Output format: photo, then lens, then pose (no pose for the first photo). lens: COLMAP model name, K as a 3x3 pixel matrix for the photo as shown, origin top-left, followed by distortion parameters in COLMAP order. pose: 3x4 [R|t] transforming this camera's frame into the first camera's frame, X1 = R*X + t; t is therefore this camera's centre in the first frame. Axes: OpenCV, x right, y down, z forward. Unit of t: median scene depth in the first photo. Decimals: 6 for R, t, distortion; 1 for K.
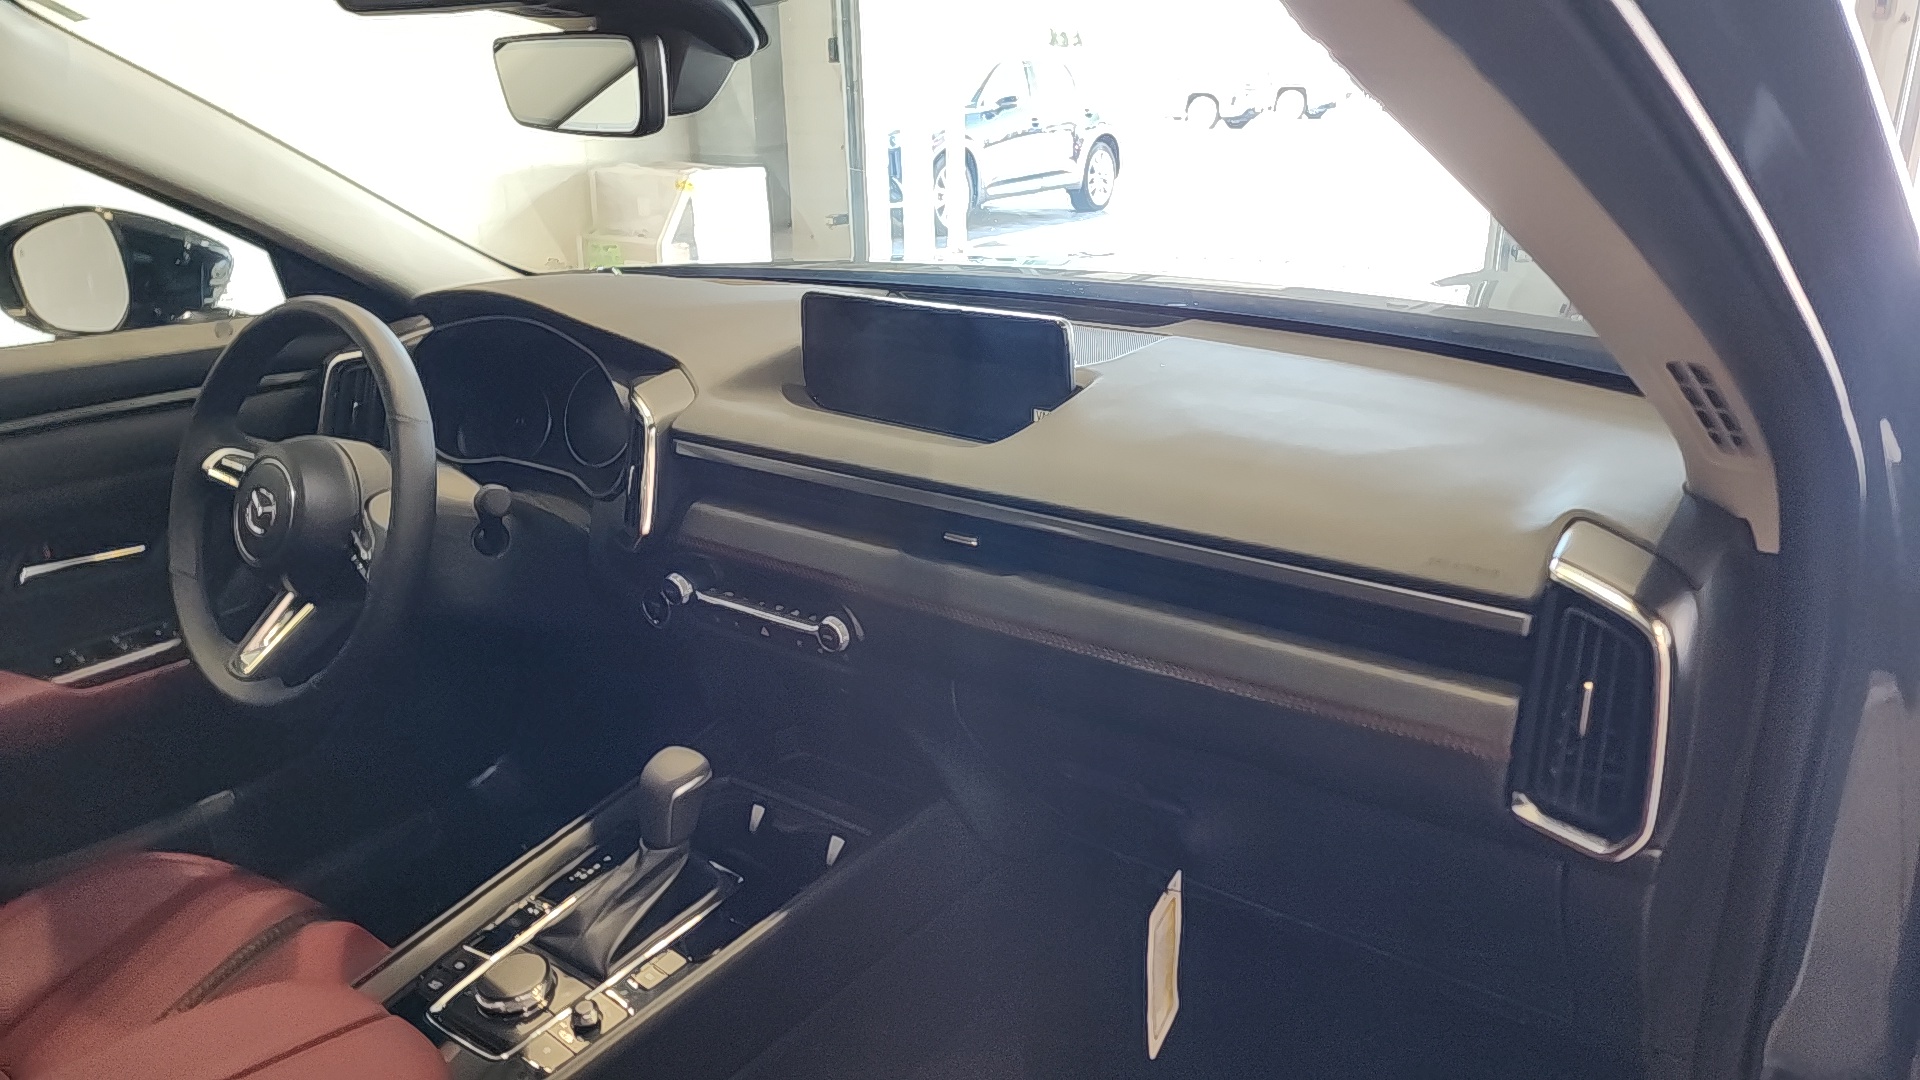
lens RADIAL K [[1308.1, 0, 953.0], [0, 1308.1, 532.8], [0, 0, 1]] dist [0.065506, -0.091812]
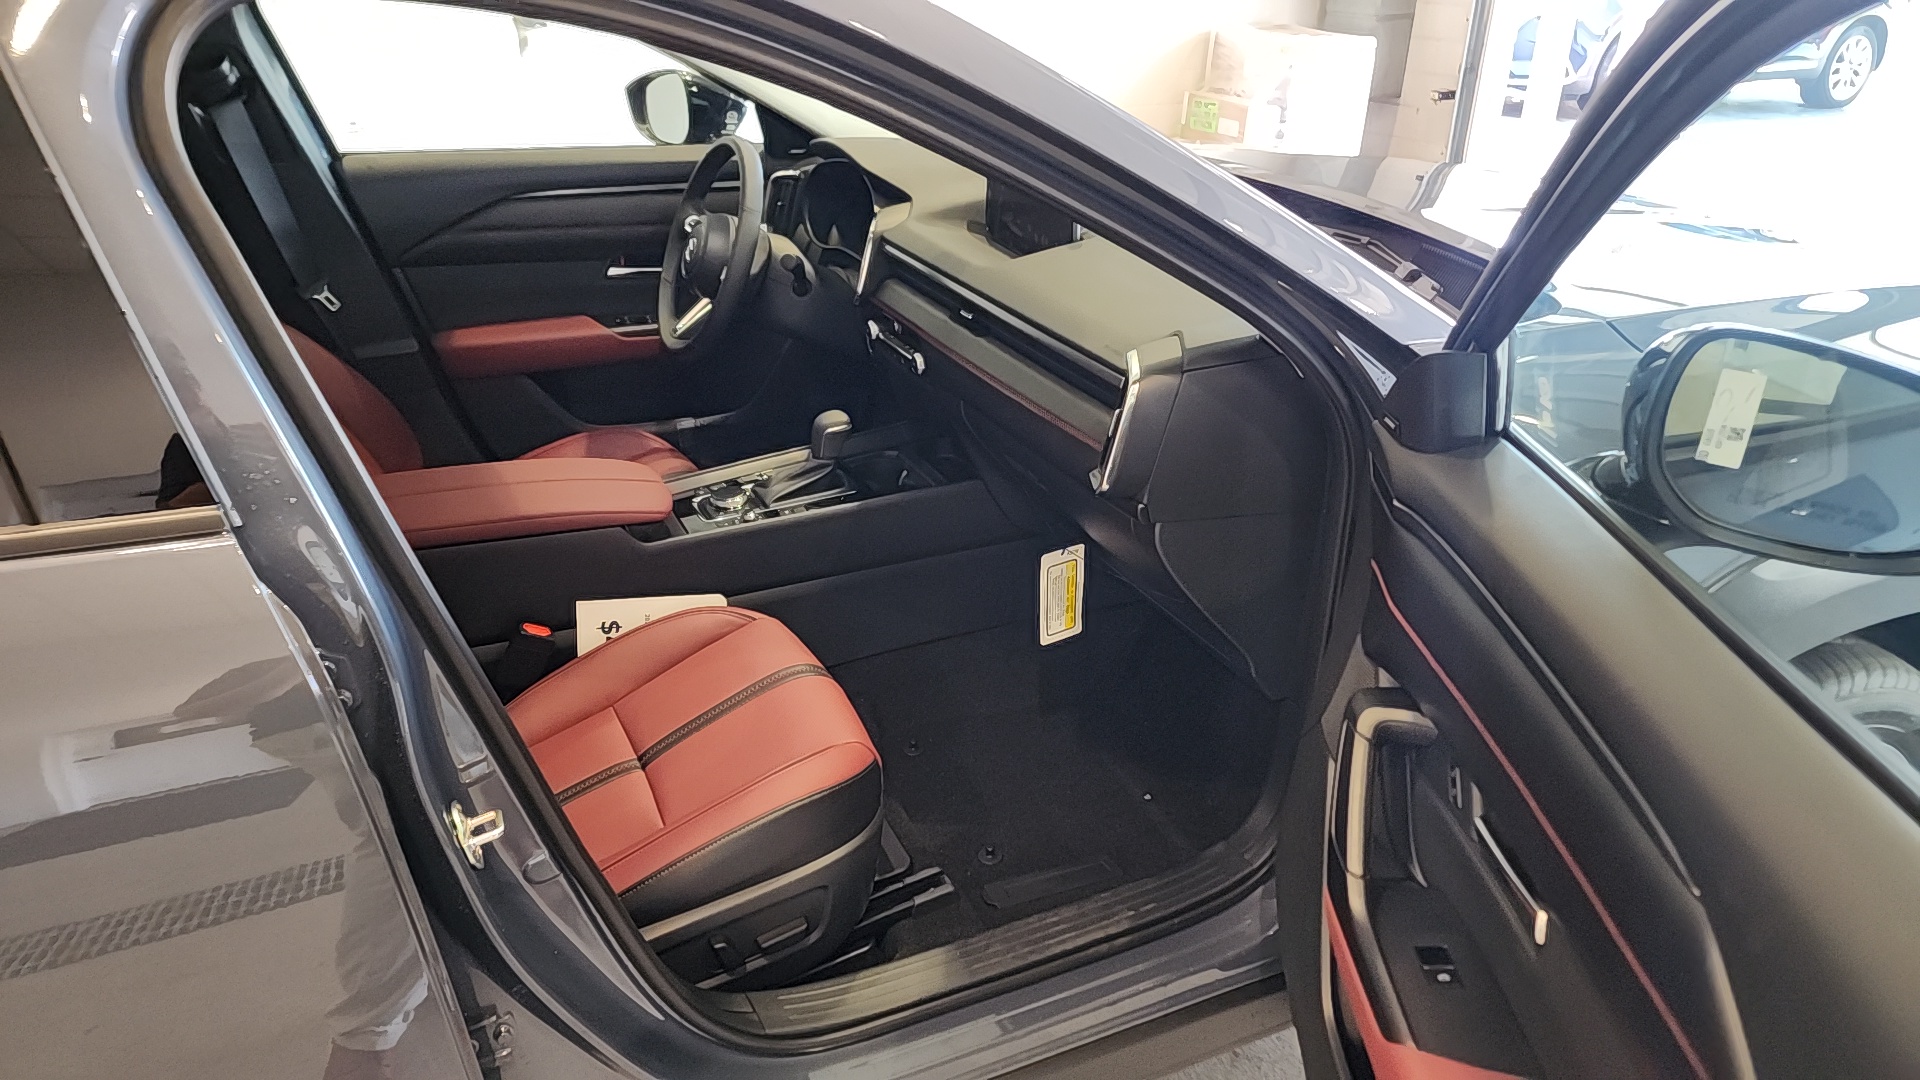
lens RADIAL K [[1383.6, 0, 918.0], [0, 1383.6, 543.2], [0, 0, 1]] dist [0.052604, -0.064896]
pose [[0.850876, 0.239137, -0.467787, 0.695824], [-0.191221, 0.970294, 0.148203, 0.031727], [0.489332, -0.036652, 0.871327, -0.531957]]
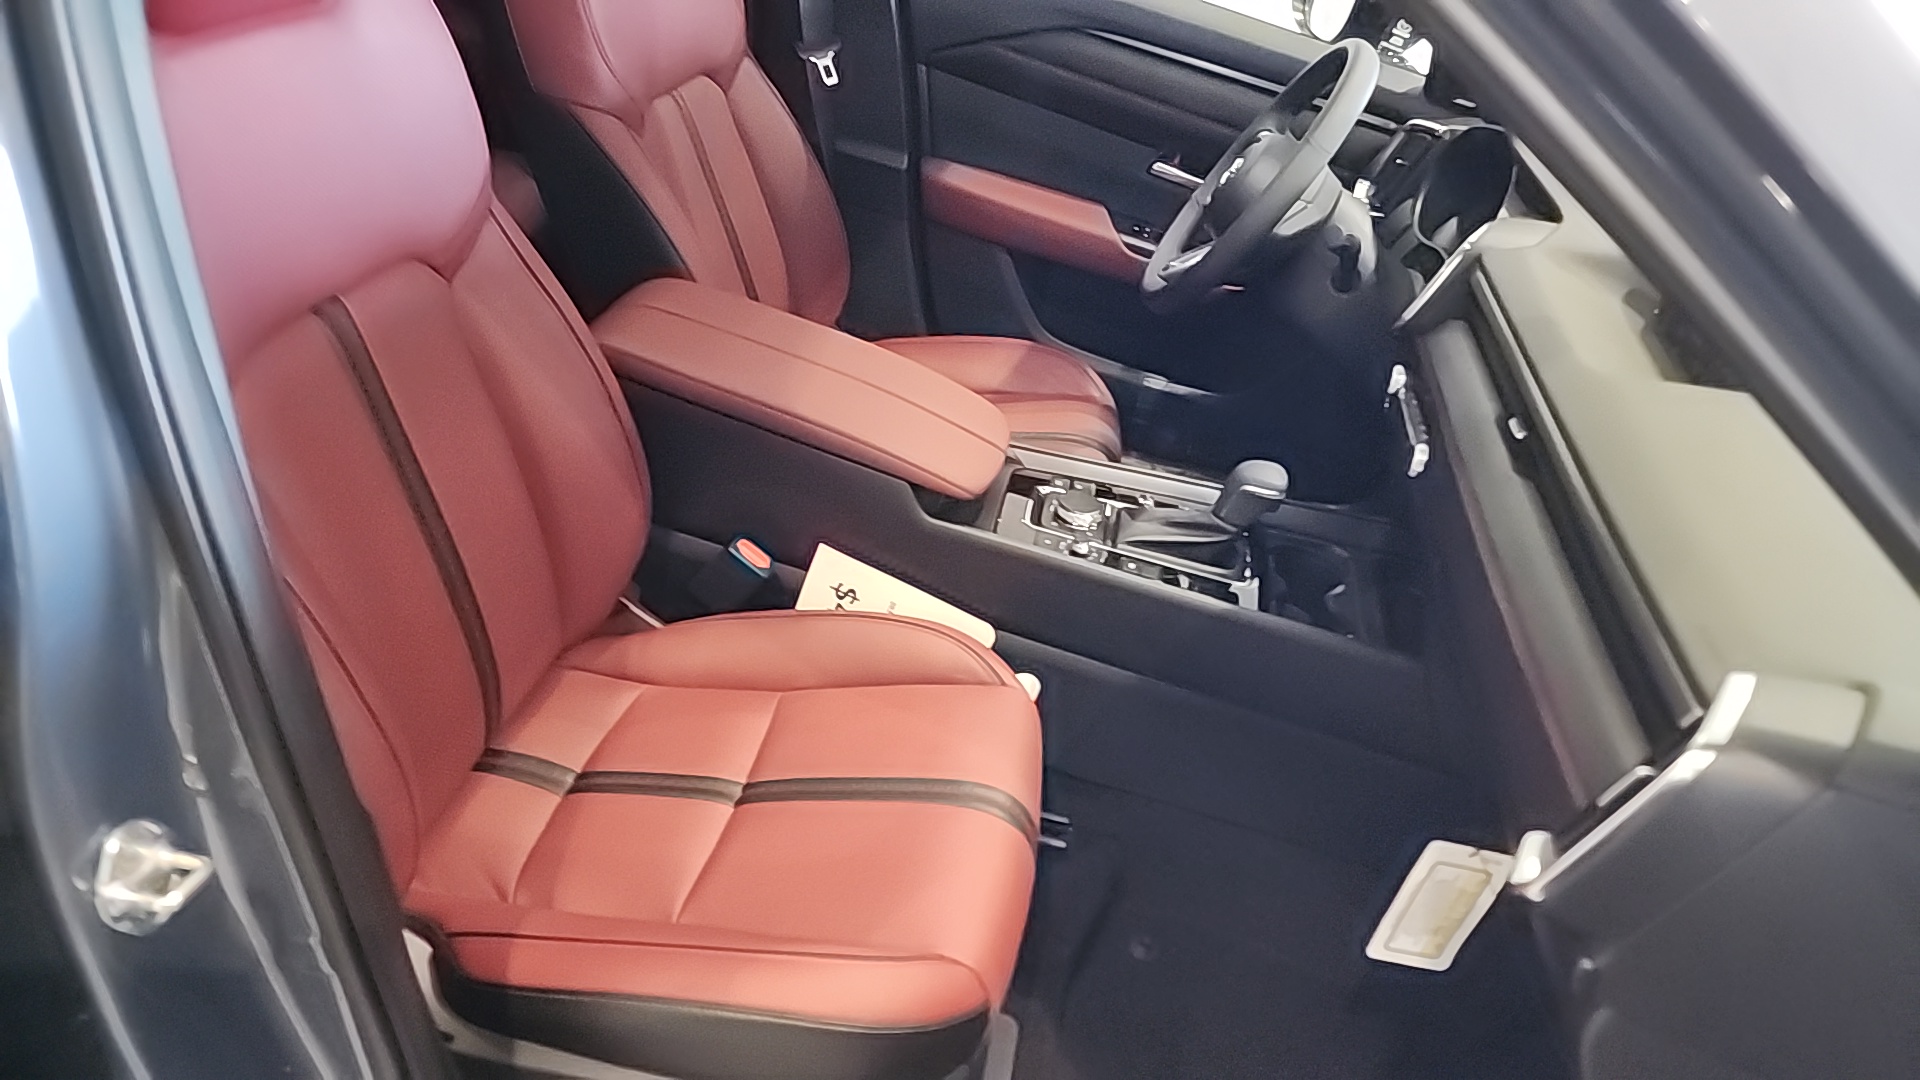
lens RADIAL K [[1289.8, 0, 964.5], [0, 1289.8, 549.7], [0, 0, 1]] dist [0.097525, -0.087218]
pose [[0.409251, 0.601862, -0.685766, 0.461802], [-0.527161, 0.769421, 0.360683, -0.050273], [0.744724, 0.213899, 0.632165, 0.022028]]
